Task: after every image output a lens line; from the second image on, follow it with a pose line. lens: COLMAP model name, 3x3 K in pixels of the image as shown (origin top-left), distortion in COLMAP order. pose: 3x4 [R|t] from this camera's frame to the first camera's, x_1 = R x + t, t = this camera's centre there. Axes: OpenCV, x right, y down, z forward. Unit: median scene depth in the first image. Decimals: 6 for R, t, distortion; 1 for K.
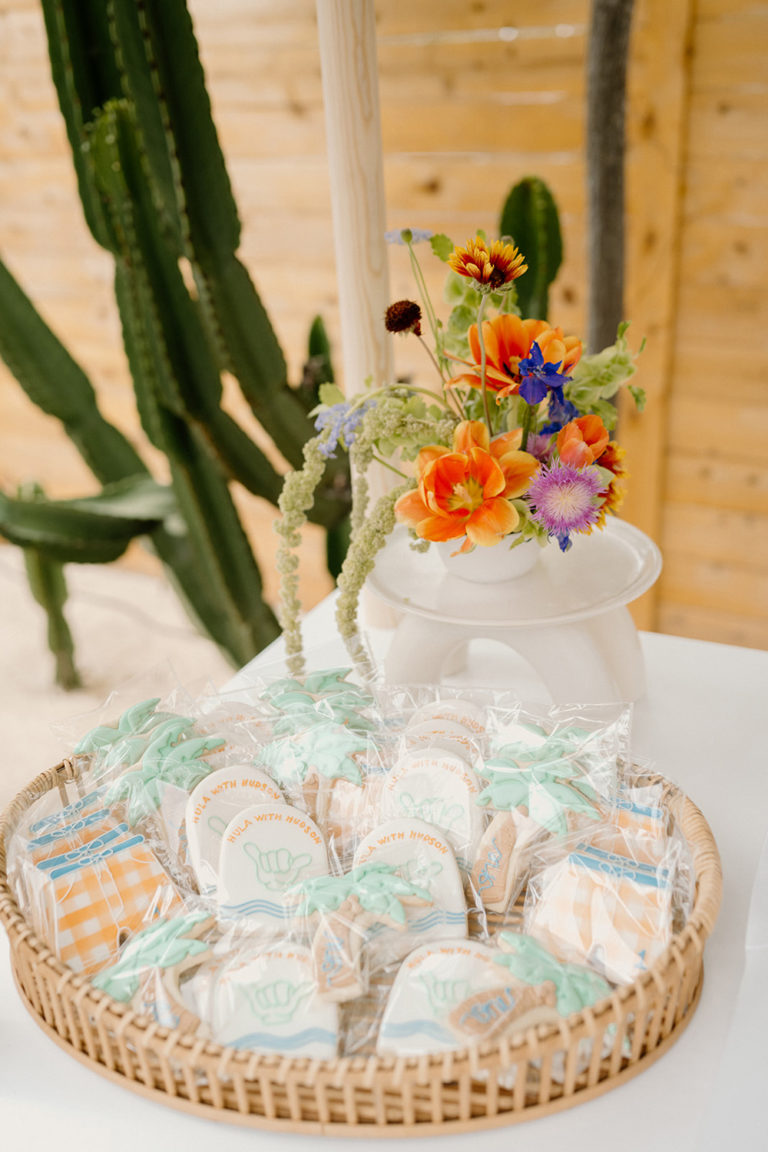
lens RADIAL K [[1094.1, 0, 385.6], [0, 1094.1, 577.3], [0, 0, 1]] dist [-0.015757, 0.000000]
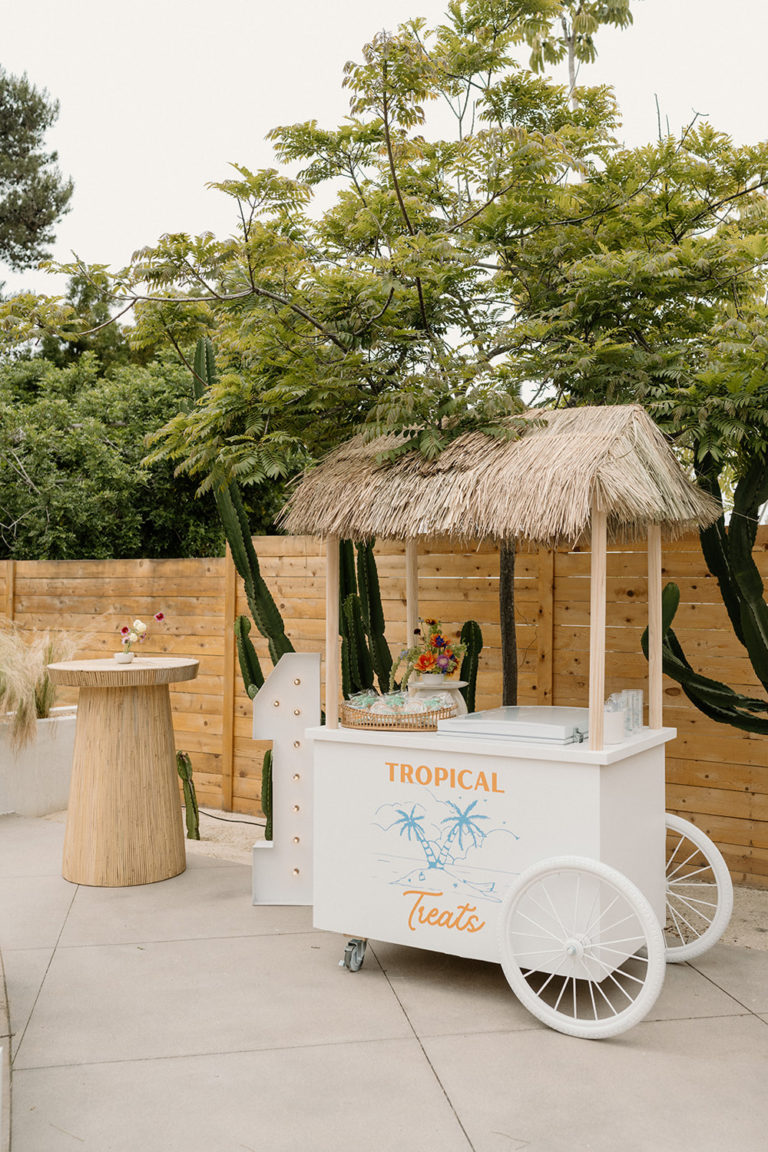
lens RADIAL K [[1094.1, 0, 384.0], [0, 1094.1, 576.7], [0, 0, 1]] dist [-0.015757, 0.000000]
pose [[0.993658, 0.051360, -0.100031, 0.187697], [-0.088874, 0.903706, -0.418829, 0.888522], [0.068888, 0.425063, 0.902539, -1.987746]]
